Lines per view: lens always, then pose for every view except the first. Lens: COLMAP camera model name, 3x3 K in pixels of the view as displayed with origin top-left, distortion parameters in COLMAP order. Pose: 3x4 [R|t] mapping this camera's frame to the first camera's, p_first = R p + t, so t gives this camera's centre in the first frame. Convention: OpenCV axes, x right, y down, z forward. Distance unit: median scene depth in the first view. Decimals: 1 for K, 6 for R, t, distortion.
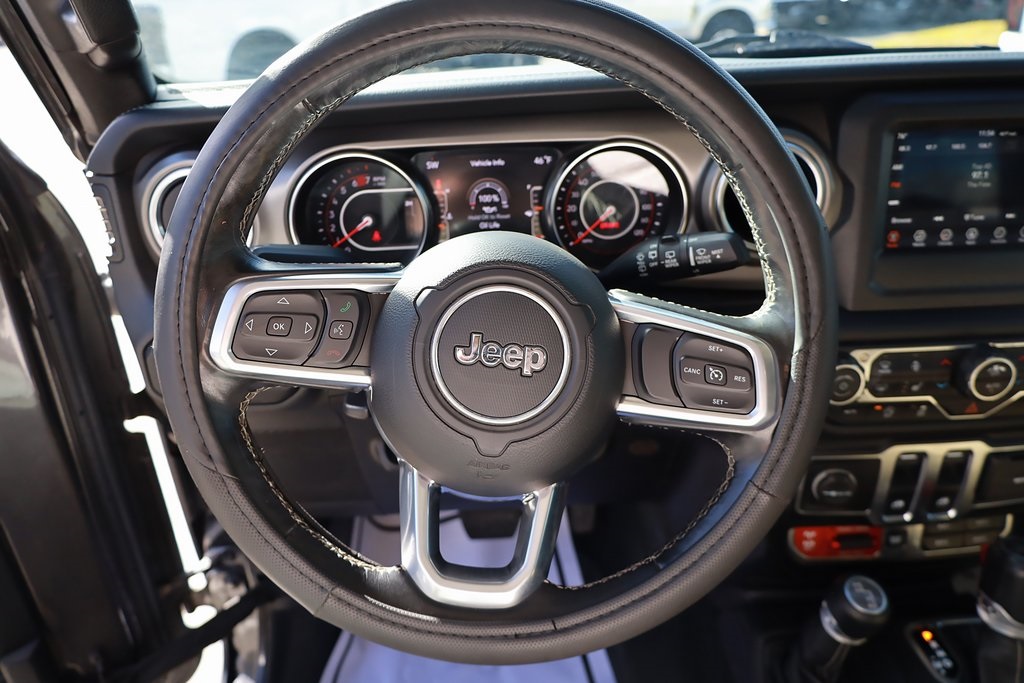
lens RADIAL K [[698.8, 0, 516.8], [0, 698.8, 343.2], [0, 0, 1]] dist [-0.022758, 0.007088]
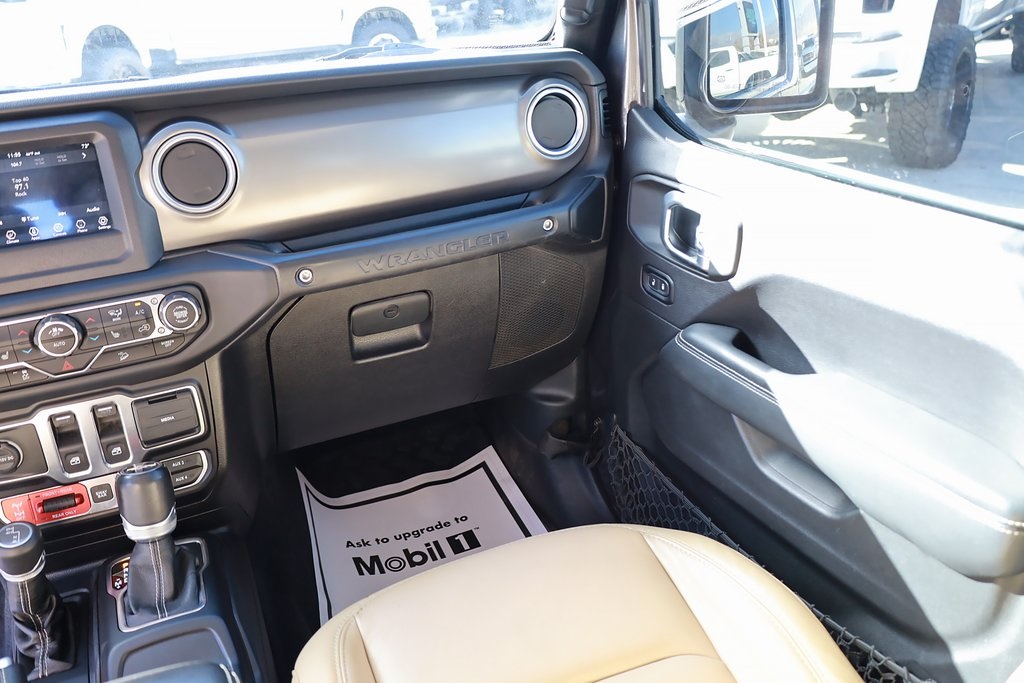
lens RADIAL K [[882.4, 0, 517.7], [0, 882.4, 341.3], [0, 0, 1]] dist [-0.008905, -0.007245]
pose [[0.932604, -0.166485, 0.320208, 0.938990], [0.194094, 0.979378, -0.056092, 0.306384], [-0.304266, 0.114462, 0.945685, -0.787374]]
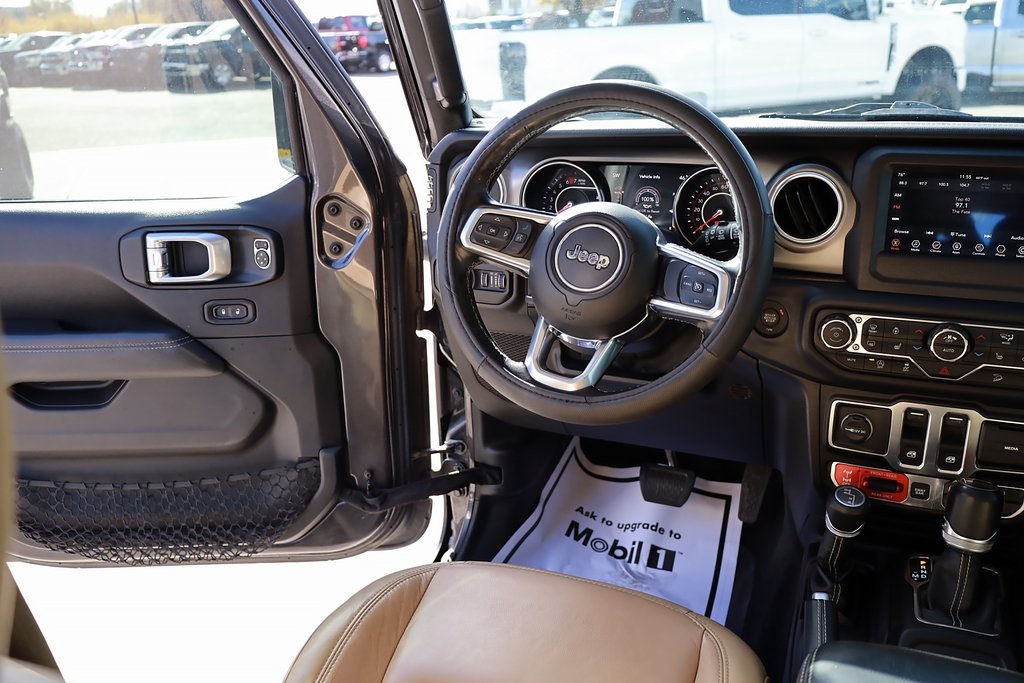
lens RADIAL K [[887.8, 0, 523.0], [0, 887.8, 344.2], [0, 0, 1]] dist [-0.010676, -0.004606]
pose [[0.901665, 0.148936, -0.405977, 0.623169], [-0.194861, 0.978037, -0.073983, 0.343816], [0.386042, 0.145817, 0.910884, -0.957946]]
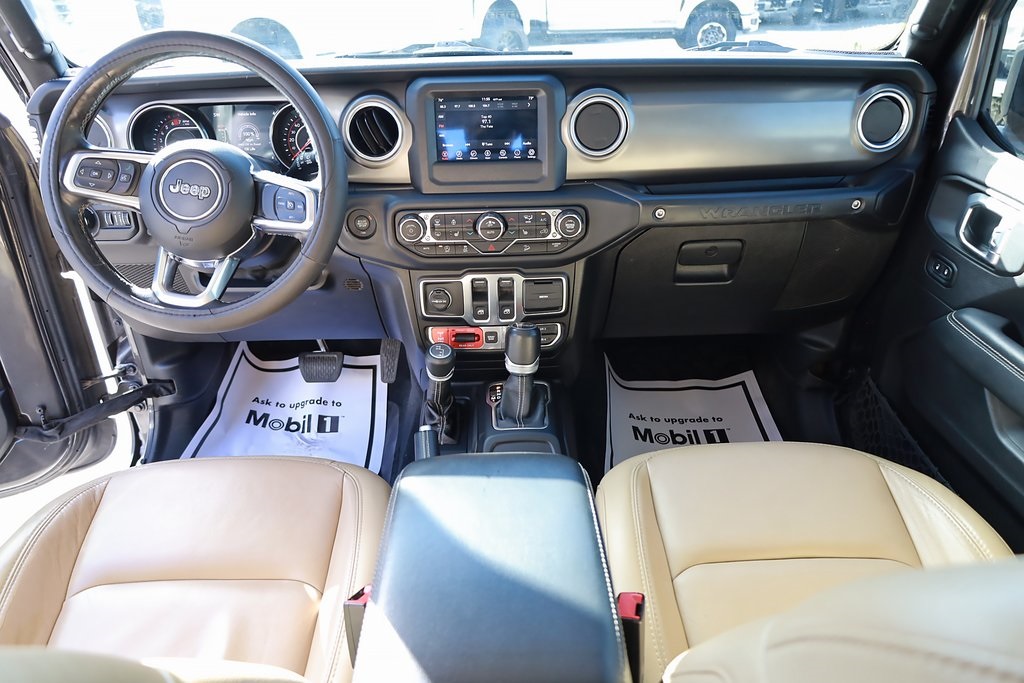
lens RADIAL K [[698.8, 0, 516.8], [0, 698.8, 343.2], [0, 0, 1]] dist [-0.022758, 0.007088]
pose [[0.999615, 0.023640, -0.014548, 0.777802], [-0.023403, 0.999594, 0.016279, 0.326286], [0.014927, -0.015932, 0.999762, -0.904988]]
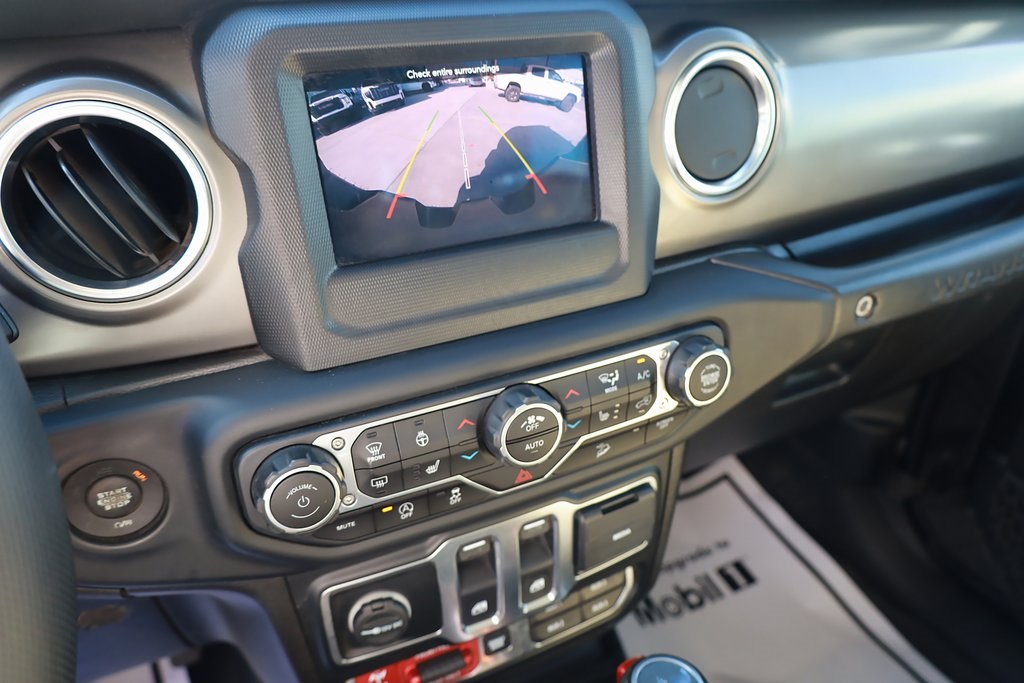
lens RADIAL K [[698.8, 0, 516.8], [0, 698.8, 343.2], [0, 0, 1]] dist [-0.022758, 0.007088]
pose [[0.919204, -0.172189, 0.354141, 0.439131], [0.172373, 0.984535, 0.031287, -0.058734], [-0.354051, 0.032285, 0.934669, 0.360480]]
